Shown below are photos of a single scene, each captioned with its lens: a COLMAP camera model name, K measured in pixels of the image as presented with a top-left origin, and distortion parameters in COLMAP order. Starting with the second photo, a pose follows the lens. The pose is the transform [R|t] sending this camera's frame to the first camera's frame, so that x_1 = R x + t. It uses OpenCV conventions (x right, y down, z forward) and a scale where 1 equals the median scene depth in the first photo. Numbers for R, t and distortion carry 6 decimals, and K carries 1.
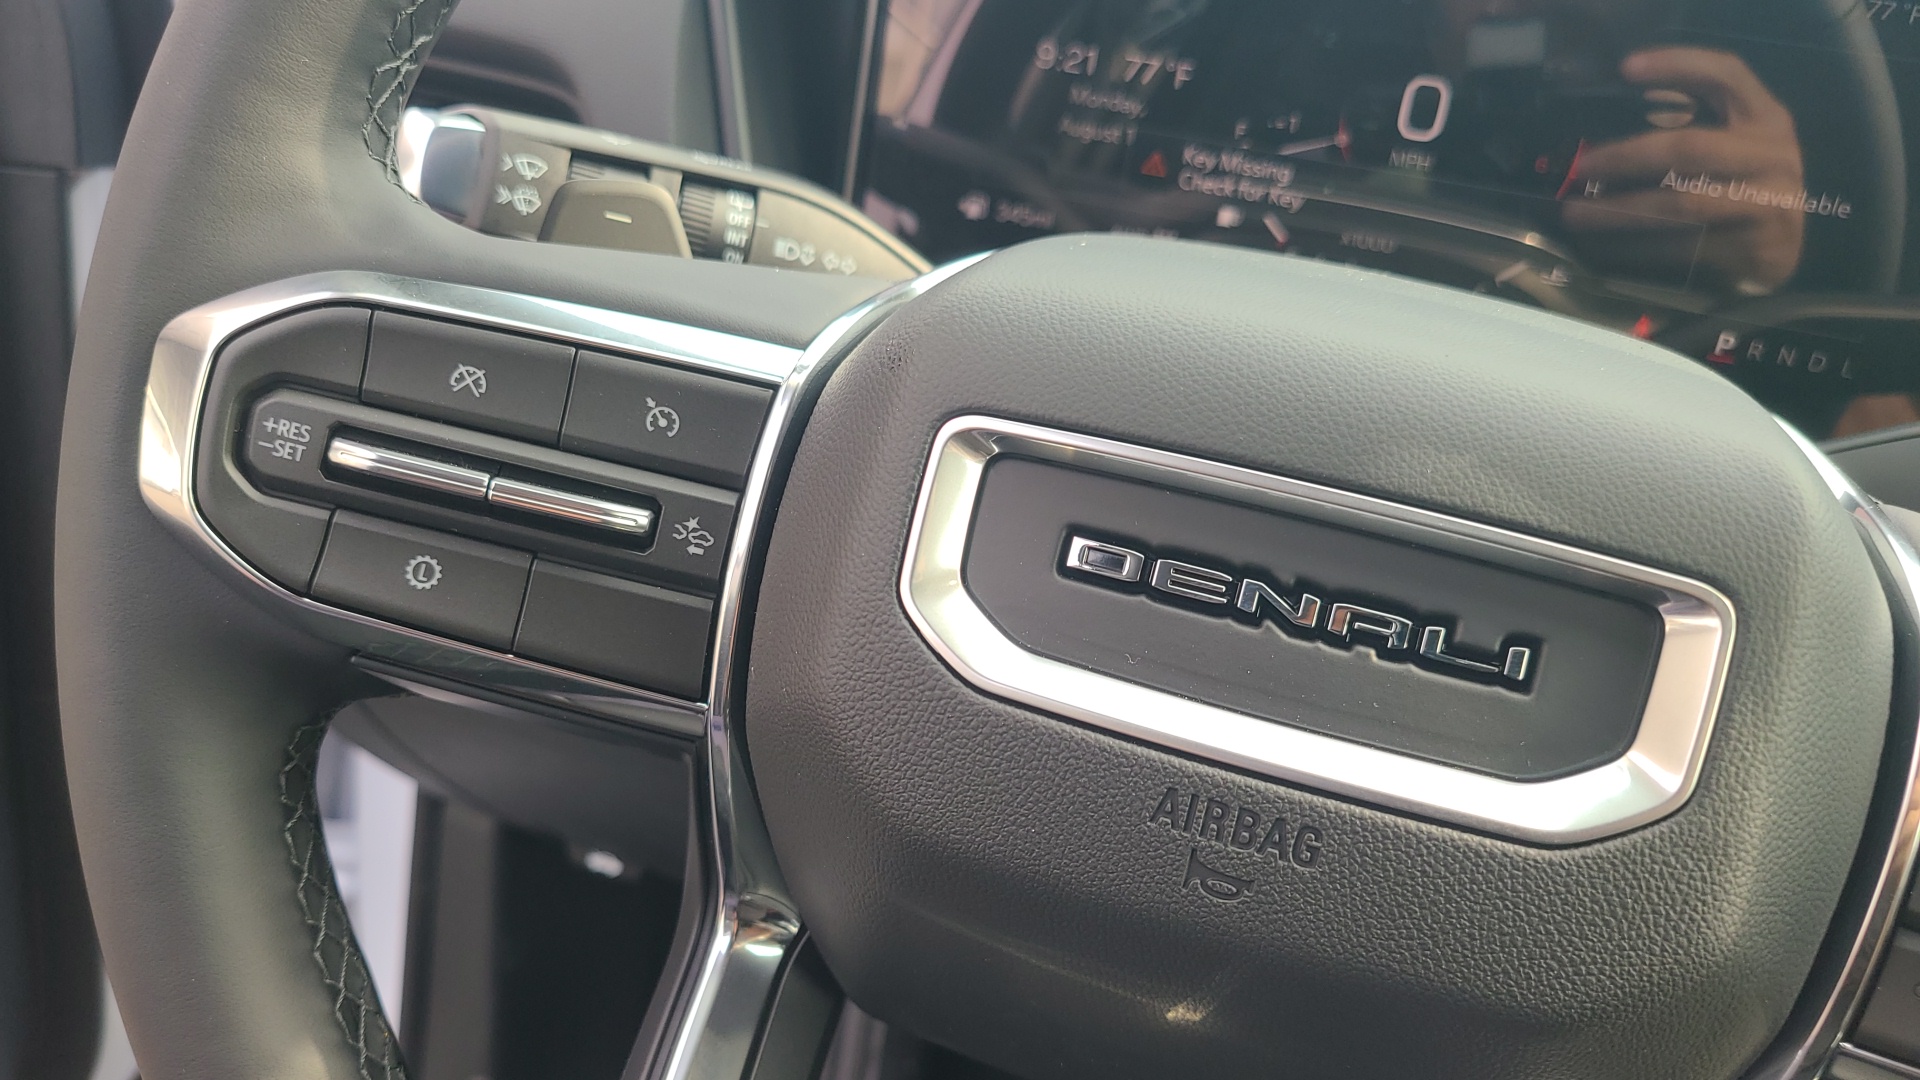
lens RADIAL K [[1597.7, 0, 896.9], [0, 1597.7, 546.3], [0, 0, 1]] dist [-0.011251, 0.005066]
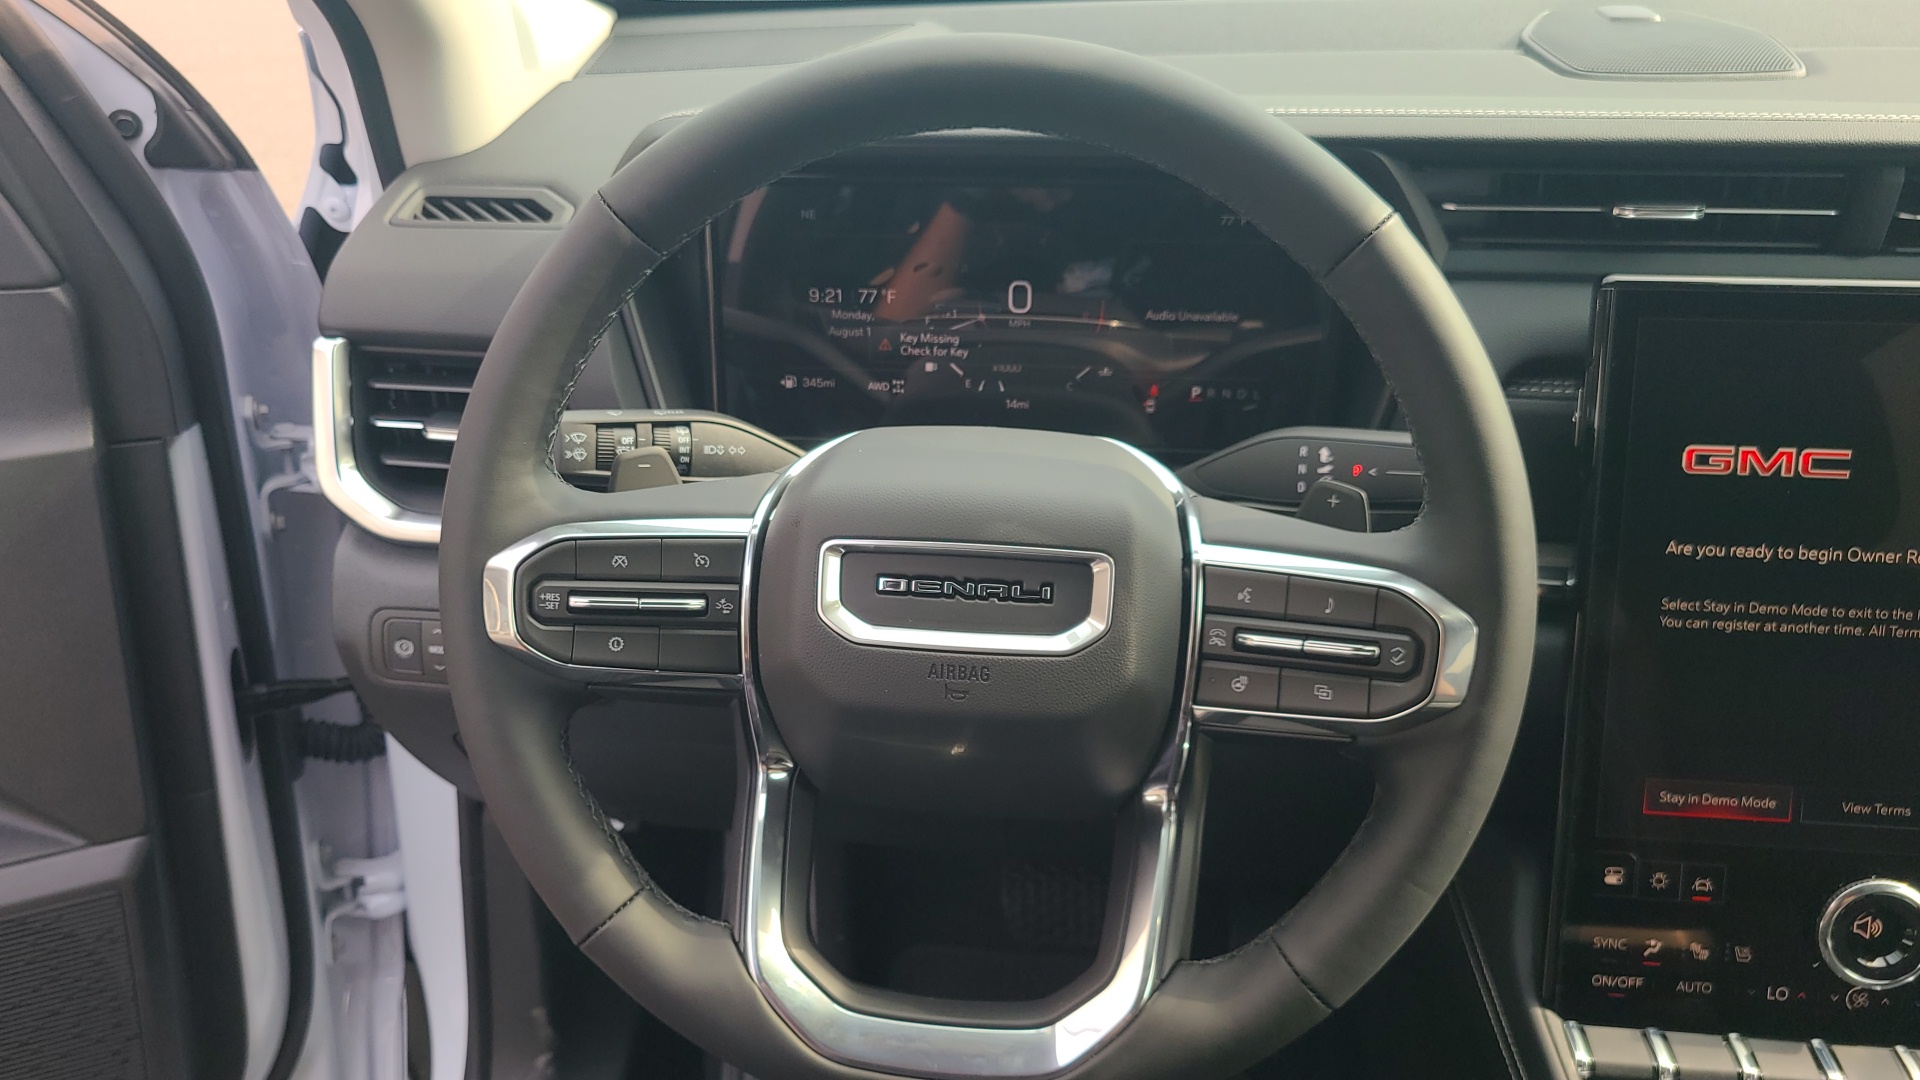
lens RADIAL K [[1484.1, 0, 960.0], [0, 1484.1, 540.0], [0, 0, 1]] dist [0.022398, 0.000587]
pose [[0.968585, -0.193411, 0.156315, -0.130924], [0.192154, 0.981089, 0.023262, -0.100056], [-0.157858, 0.007506, 0.987433, -1.432996]]
